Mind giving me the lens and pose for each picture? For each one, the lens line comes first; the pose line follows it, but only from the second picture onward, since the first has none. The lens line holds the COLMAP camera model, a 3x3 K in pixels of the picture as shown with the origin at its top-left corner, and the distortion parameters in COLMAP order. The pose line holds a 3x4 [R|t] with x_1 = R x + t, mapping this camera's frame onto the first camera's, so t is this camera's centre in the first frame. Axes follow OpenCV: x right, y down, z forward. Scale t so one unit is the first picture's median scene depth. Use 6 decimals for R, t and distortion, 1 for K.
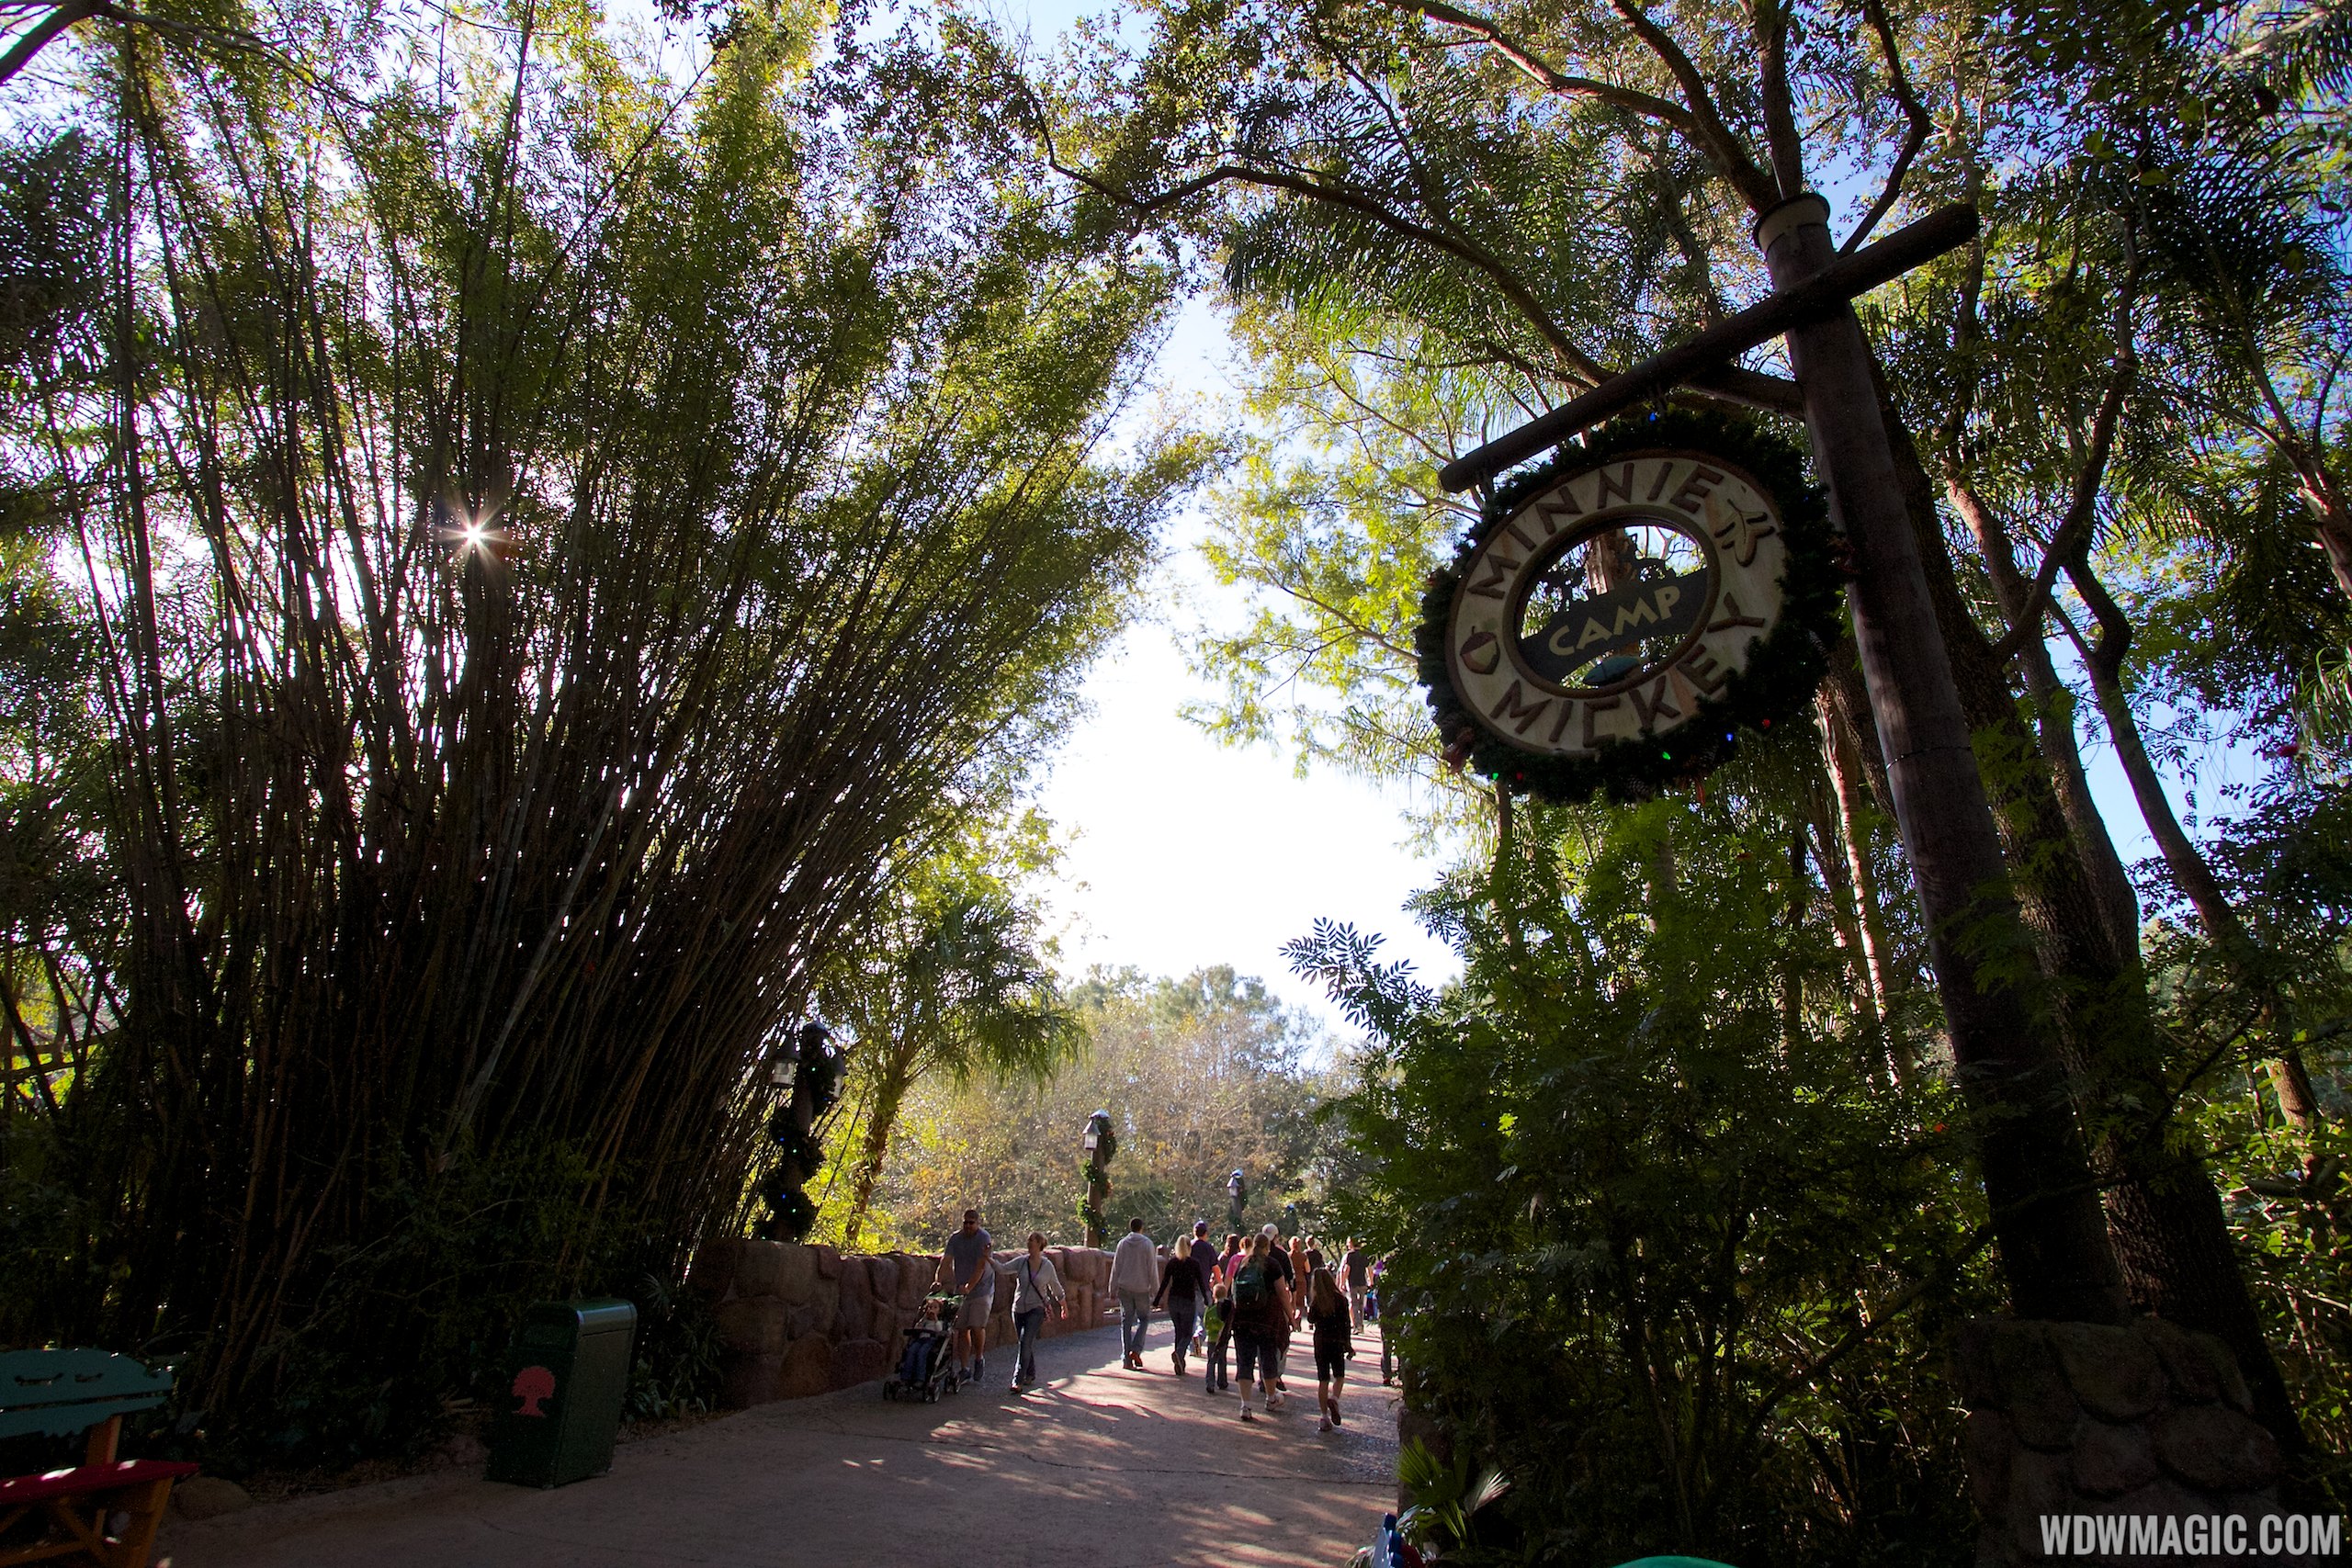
lens RADIAL K [[1081.0, 0, 1181.2], [0, 1081.0, 798.6], [0, 0, 1]] dist [-0.030521, -0.000043]
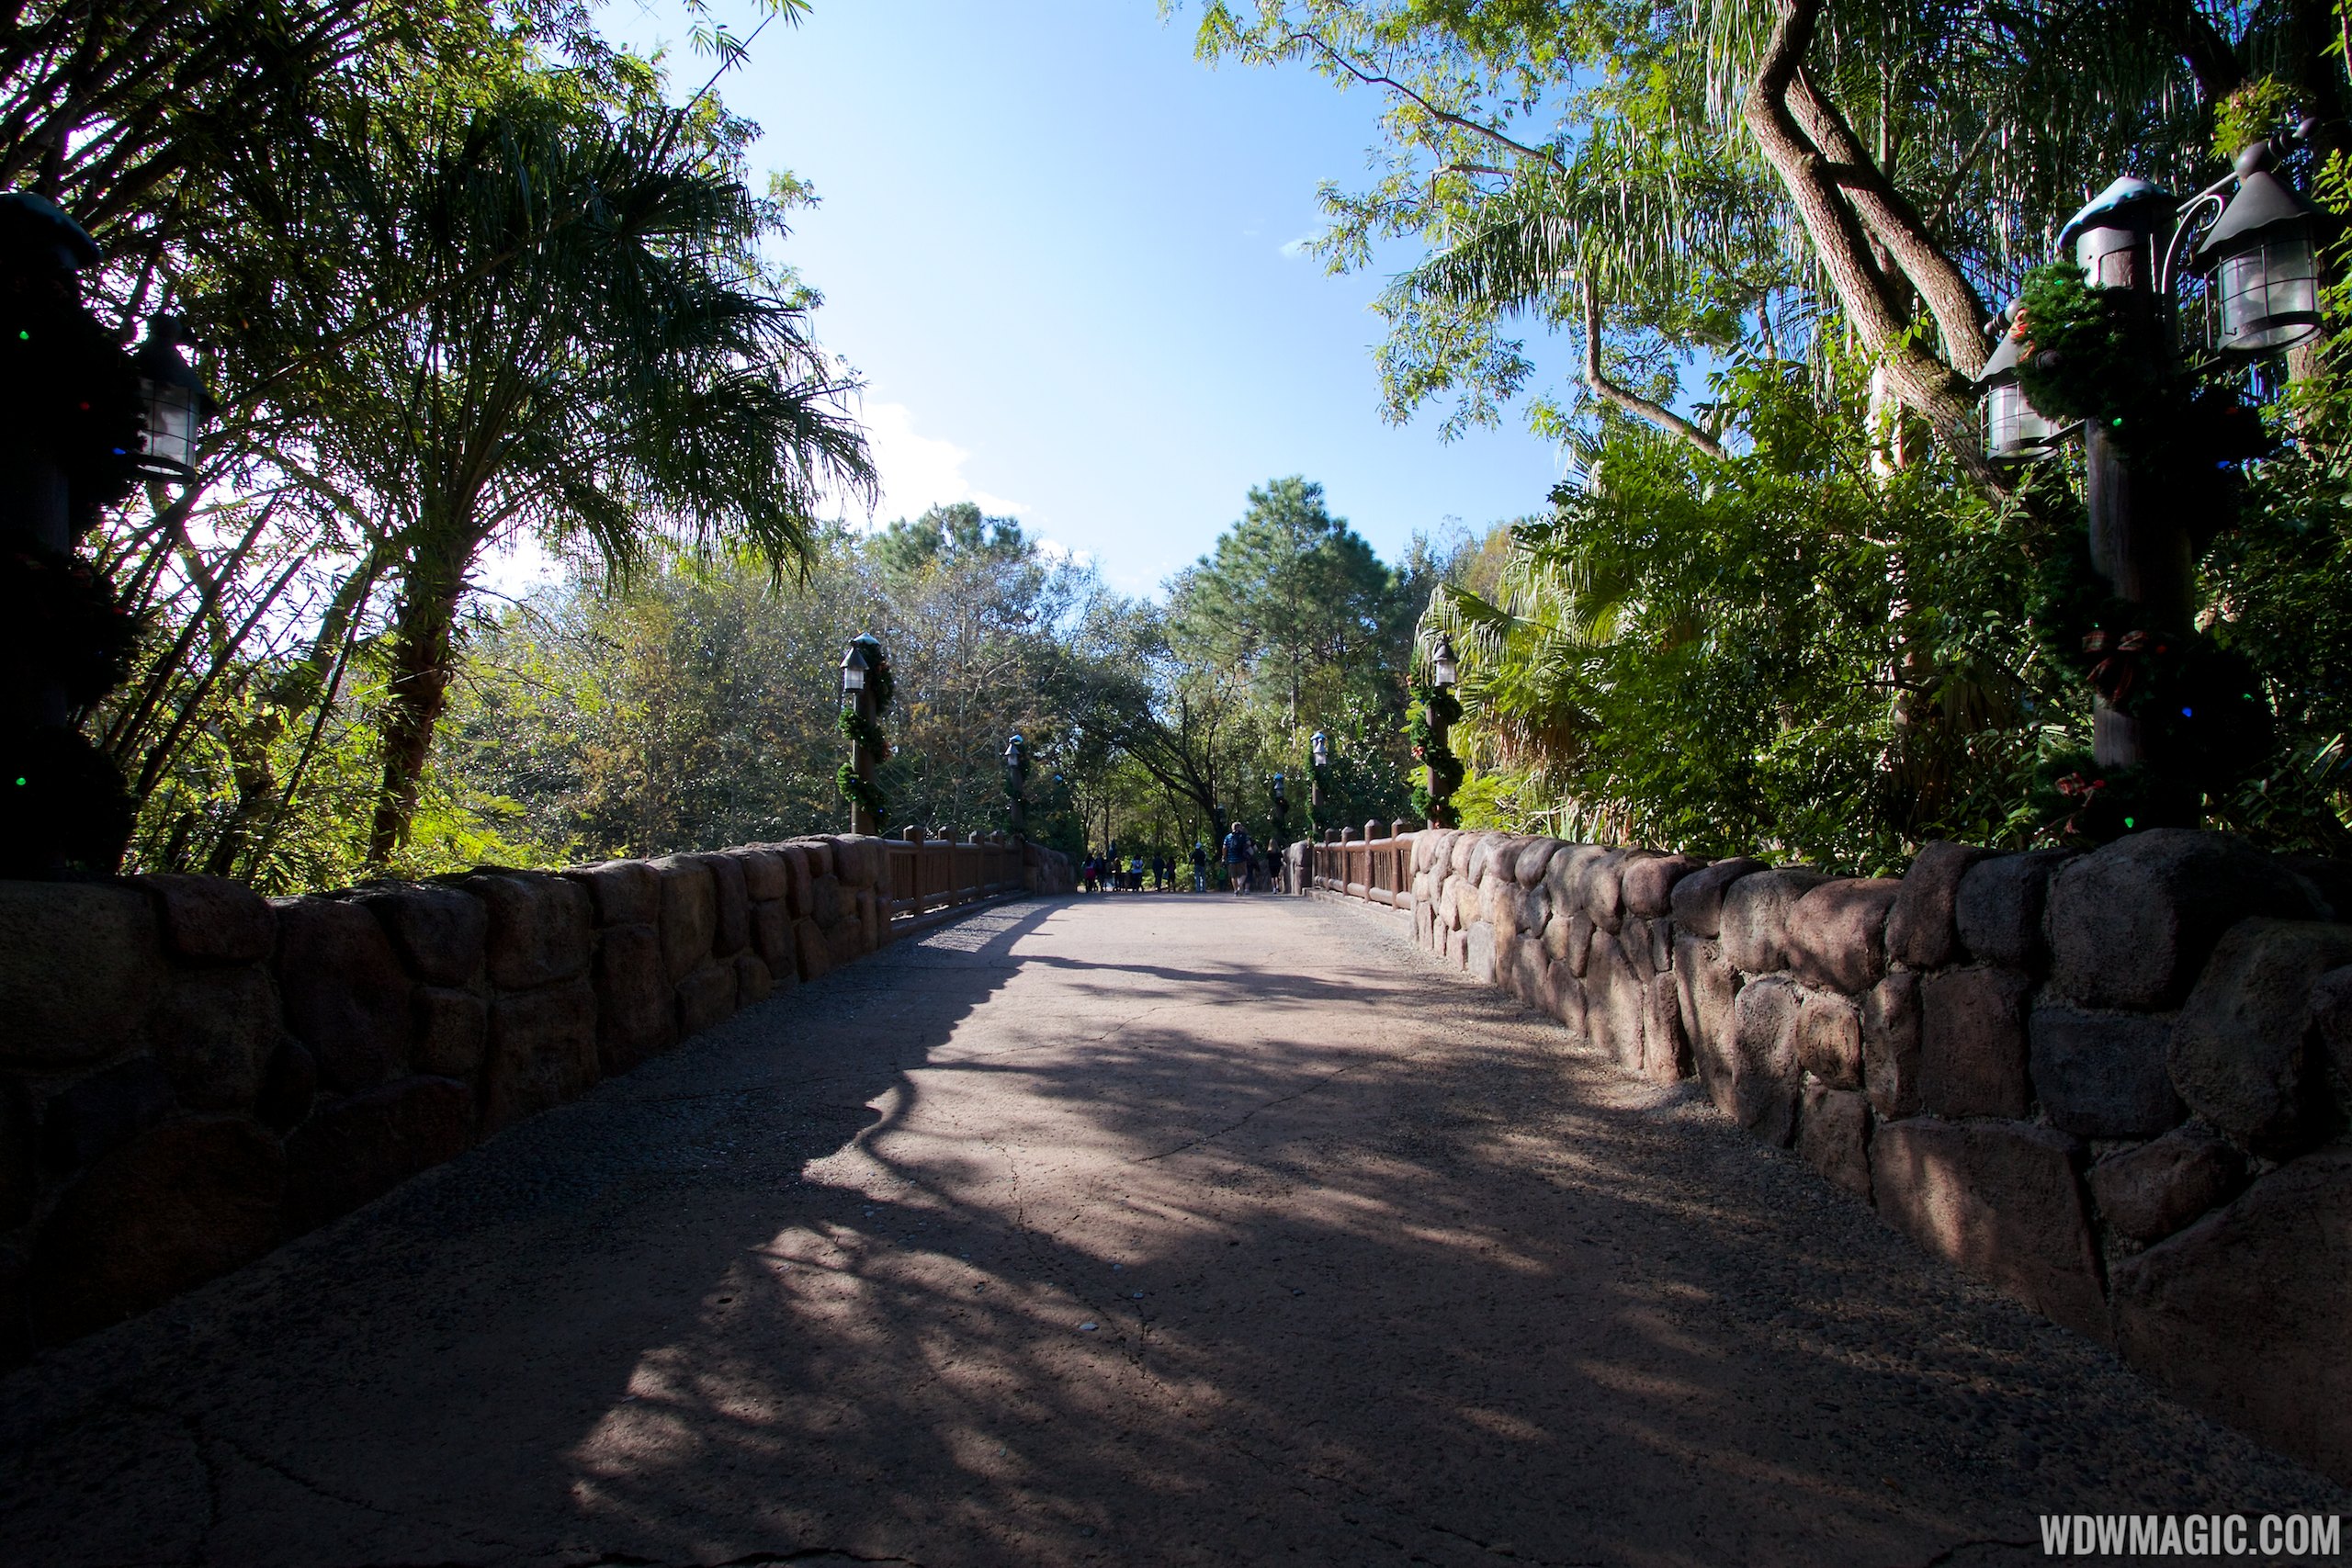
lens RADIAL K [[1081.0, 0, 1181.2], [0, 1081.0, 798.6], [0, 0, 1]] dist [-0.030521, -0.000043]
pose [[0.963593, -0.038856, 0.264536, -0.030065], [-0.060601, 0.931898, 0.357622, 0.063441], [-0.260417, -0.360633, 0.895616, 0.156042]]
